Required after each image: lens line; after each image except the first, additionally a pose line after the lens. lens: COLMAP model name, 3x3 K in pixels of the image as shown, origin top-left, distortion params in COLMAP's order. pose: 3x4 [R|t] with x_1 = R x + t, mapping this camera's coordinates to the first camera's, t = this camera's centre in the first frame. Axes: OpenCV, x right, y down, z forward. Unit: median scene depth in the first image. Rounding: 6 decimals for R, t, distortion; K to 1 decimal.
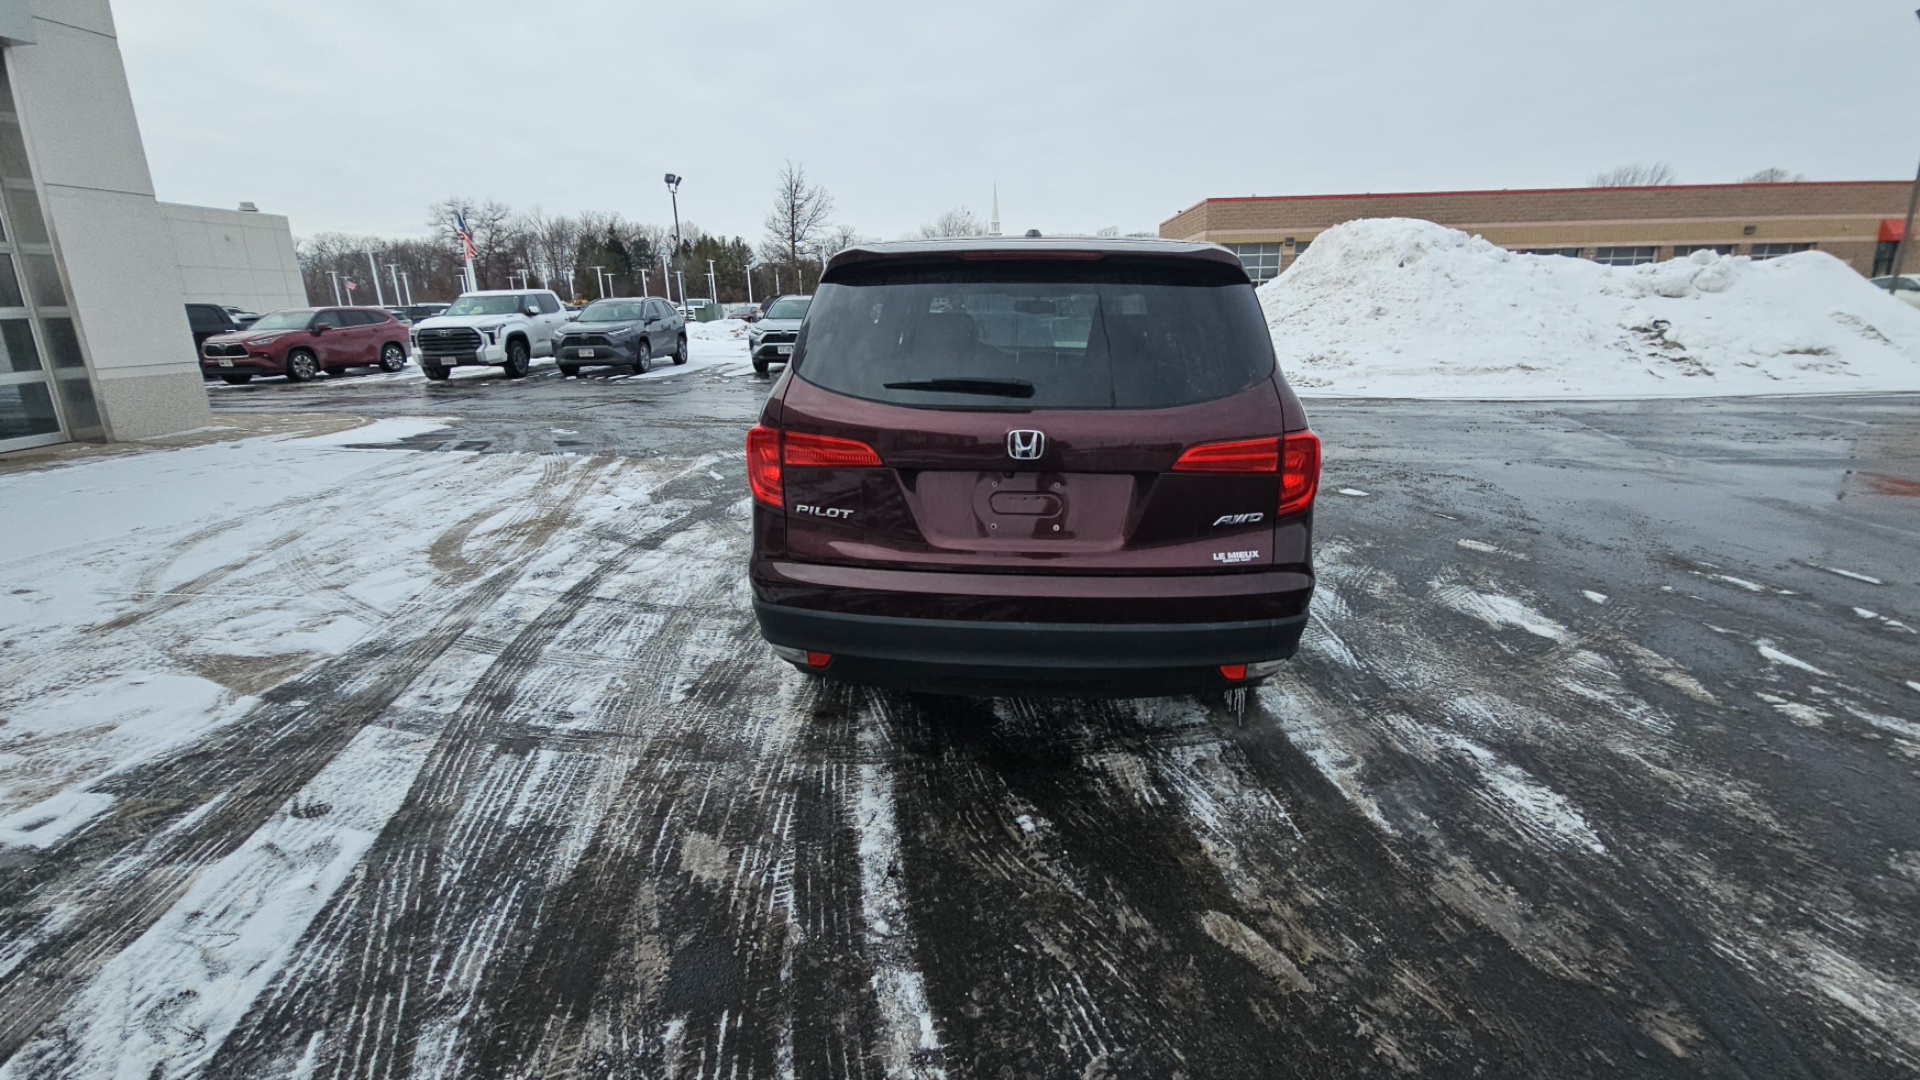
lens RADIAL K [[864.7, 0, 985.6], [0, 864.7, 551.9], [0, 0, 1]] dist [0.007967, -0.004582]
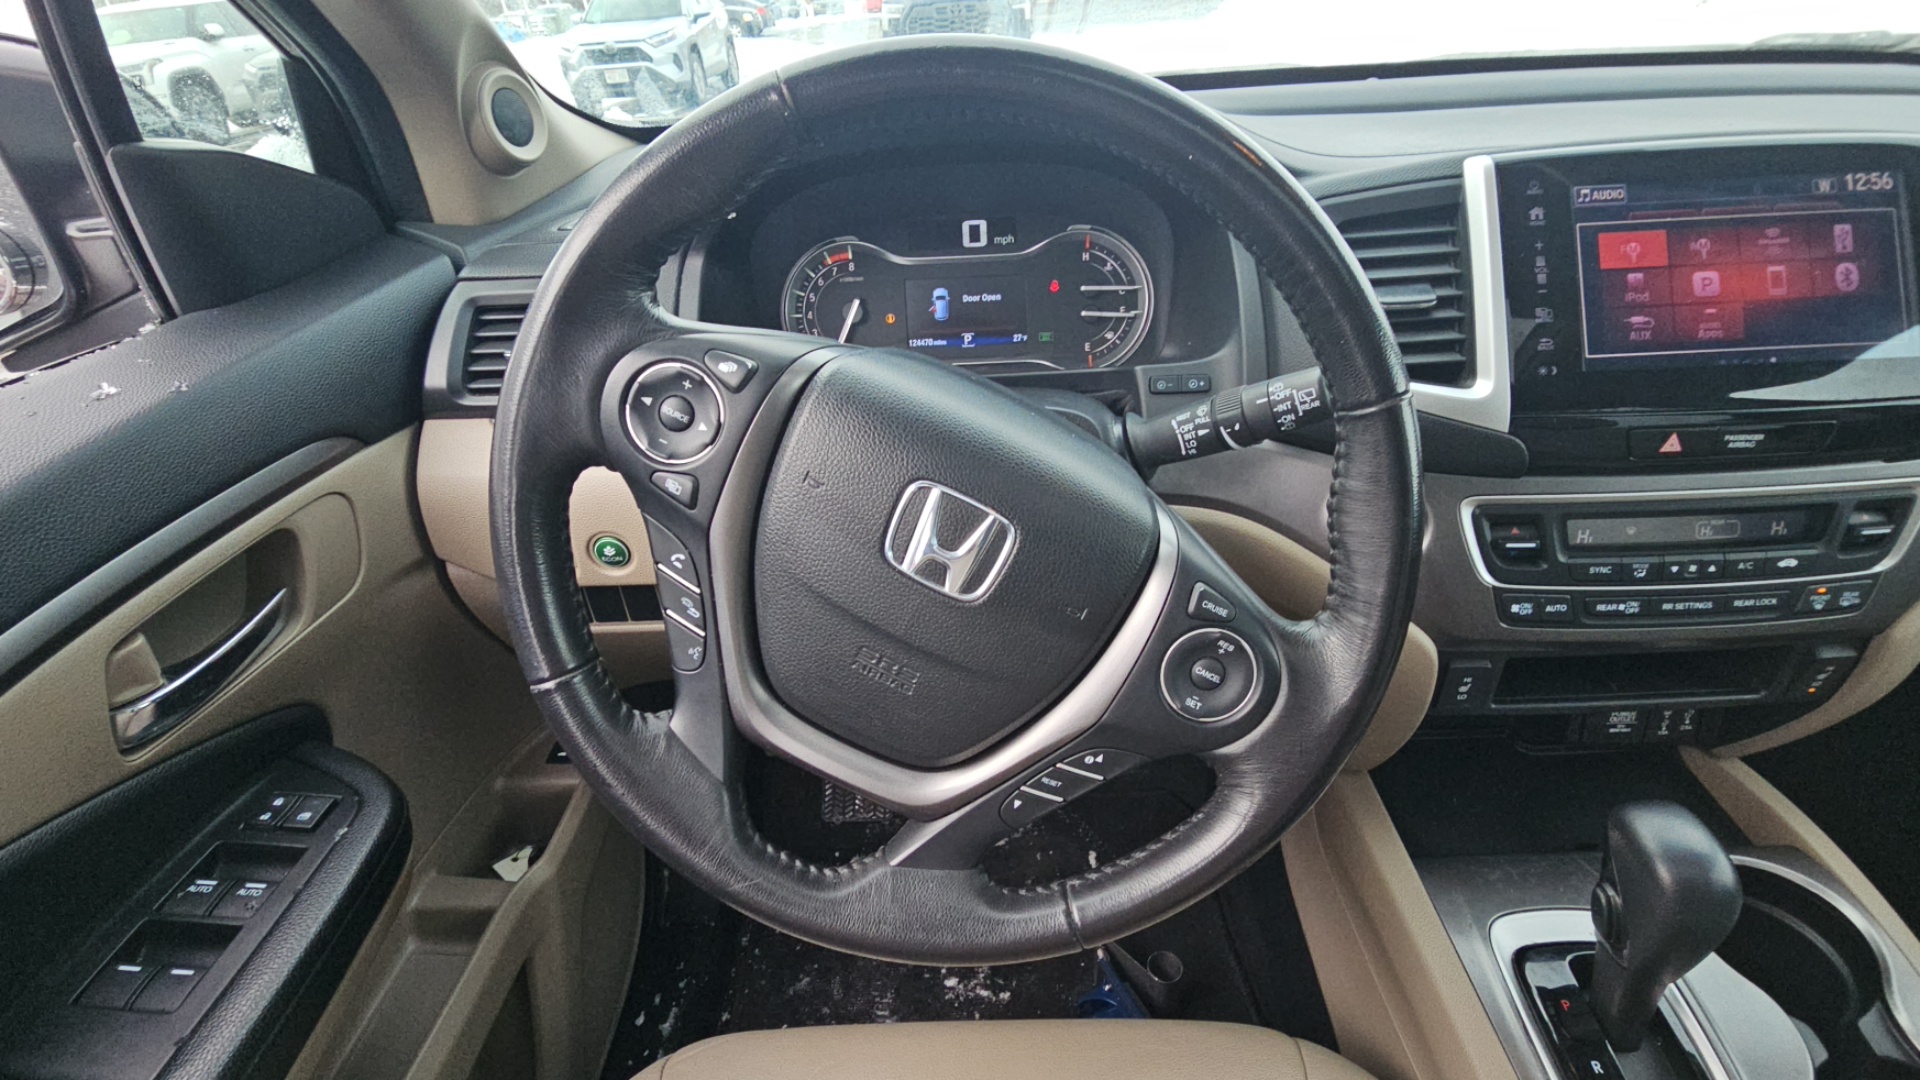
lens RADIAL K [[864.7, 0, 981.7], [0, 864.7, 547.6], [0, 0, 1]] dist [0.007967, -0.004582]
pose [[0.996700, -0.076292, 0.027733, -0.016062], [0.065148, 0.955592, 0.287403, -0.245269], [-0.048428, -0.284648, 0.957408, 1.001618]]
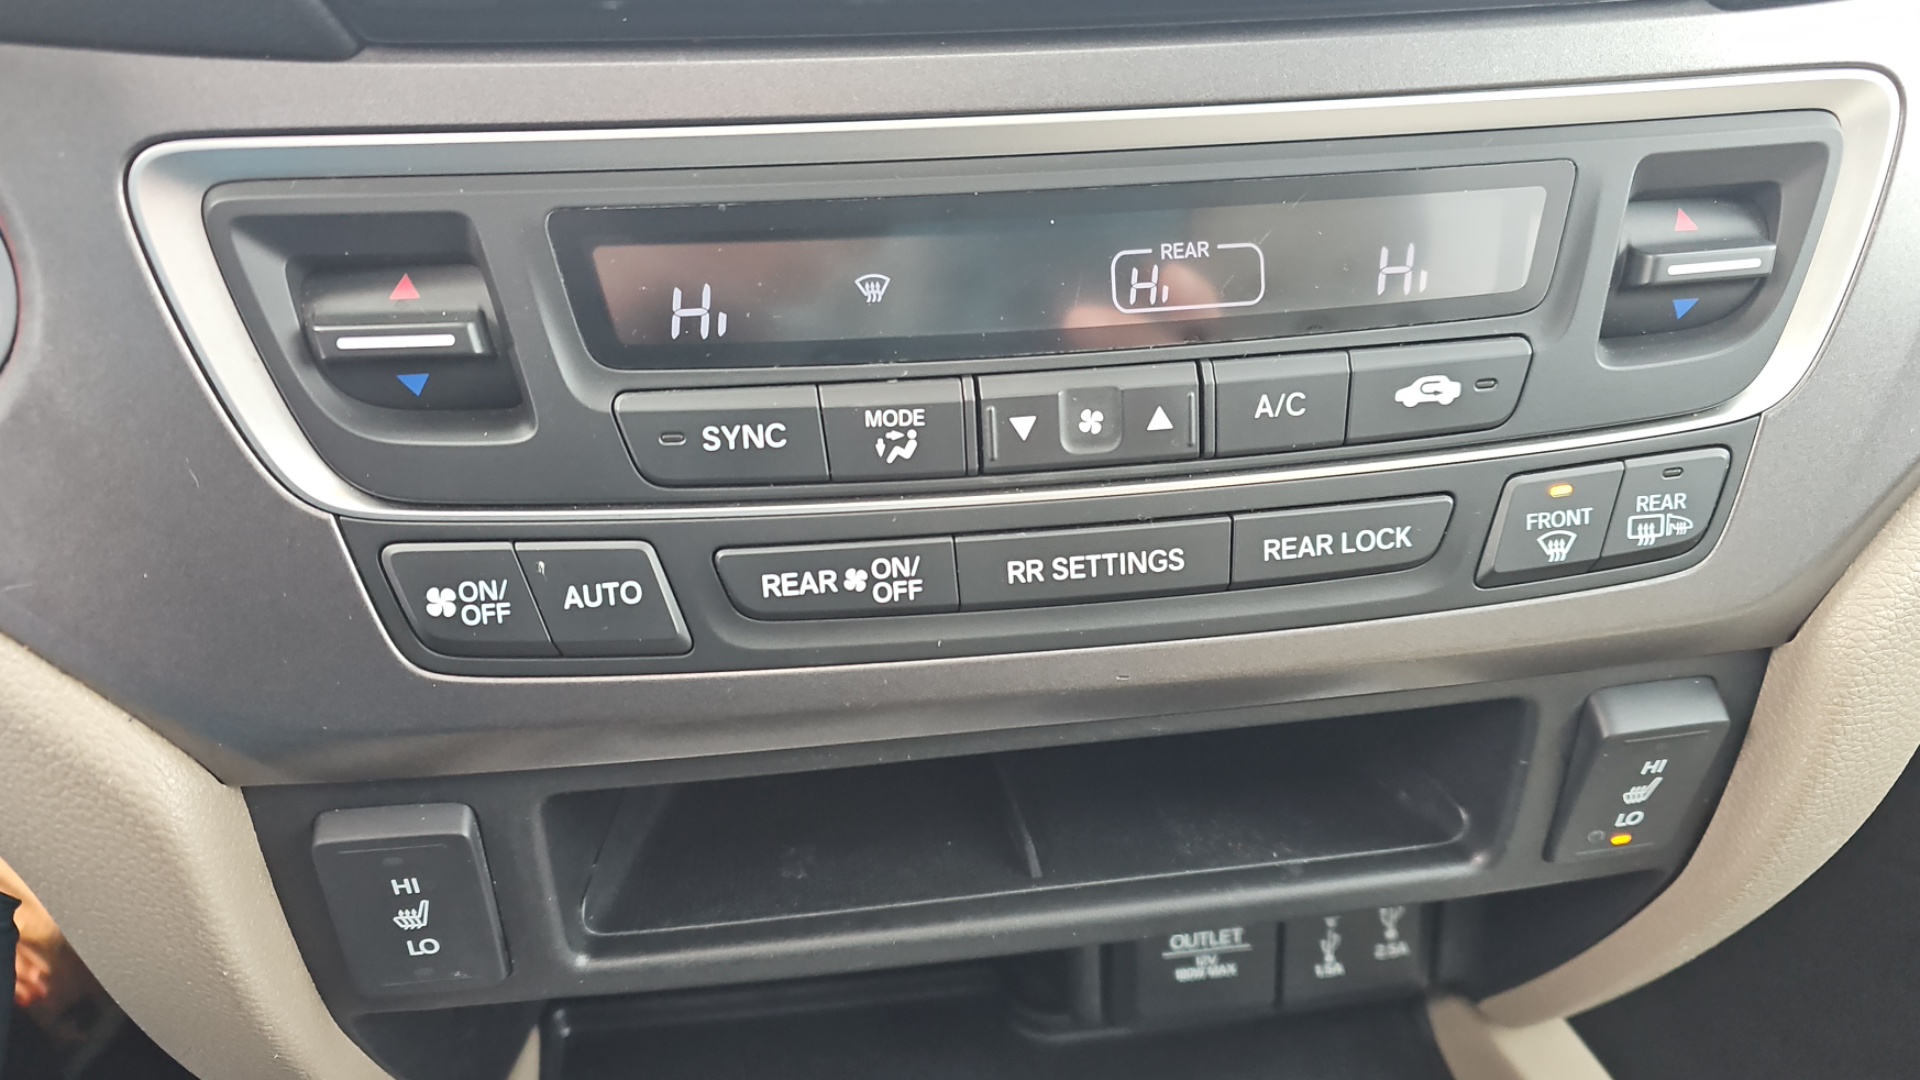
lens RADIAL K [[1362.6, 0, 964.3], [0, 1362.6, 540.1], [0, 0, 1]] dist [0.071490, -0.049356]
pose [[0.979927, -0.110627, 0.165844, 0.054484], [0.066396, 0.965516, 0.251734, -0.217227], [-0.187974, -0.235669, 0.953481, 1.050873]]
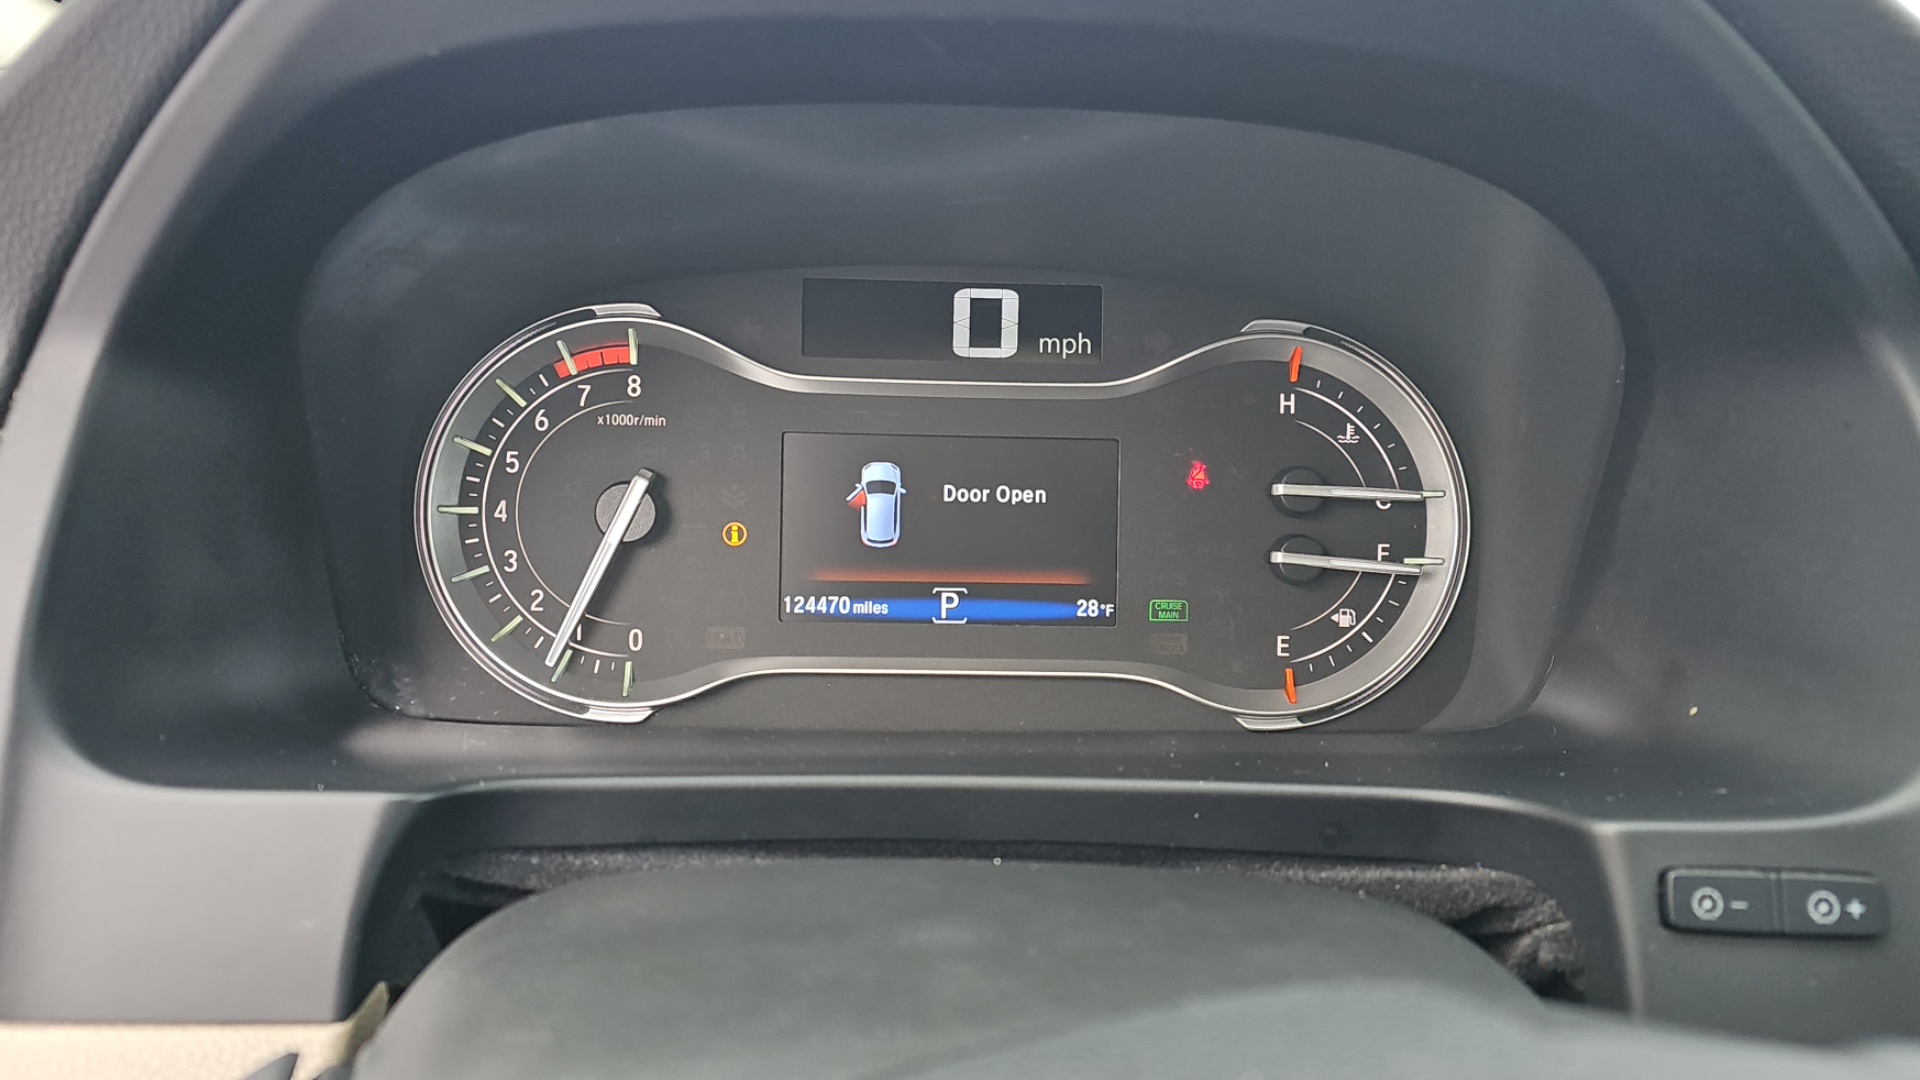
lens RADIAL K [[1362.6, 0, 954.5], [0, 1362.6, 557.2], [0, 0, 1]] dist [0.071490, -0.049356]
pose [[0.993487, -0.011096, 0.113405, -0.020139], [-0.003493, 0.991814, 0.127641, -0.249797], [-0.113893, -0.127206, 0.985316, 1.063490]]
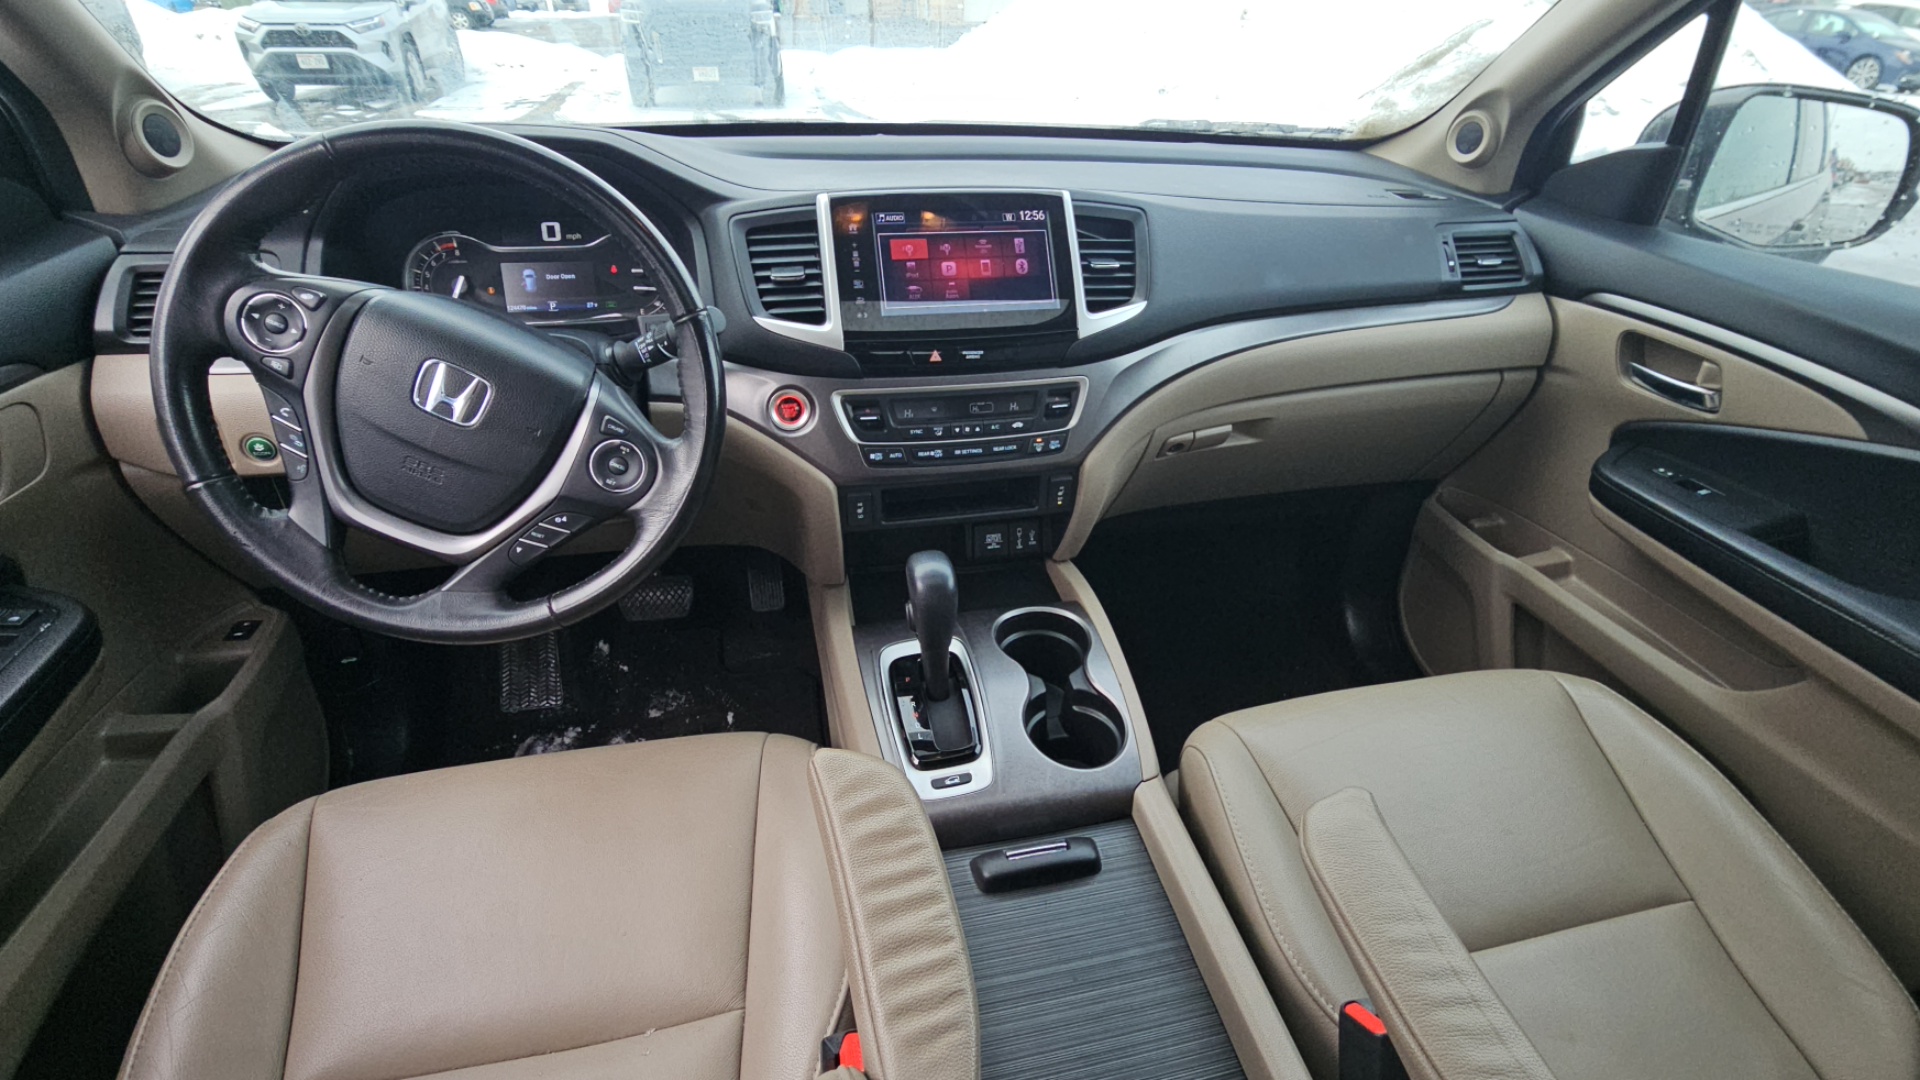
lens RADIAL K [[864.7, 0, 980.8], [0, 864.7, 548.3], [0, 0, 1]] dist [0.007967, -0.004582]
pose [[0.957072, -0.131852, 0.258124, 0.020708], [0.054211, 0.956256, 0.287463, -0.236682], [-0.284735, -0.261130, 0.922354, 0.925214]]
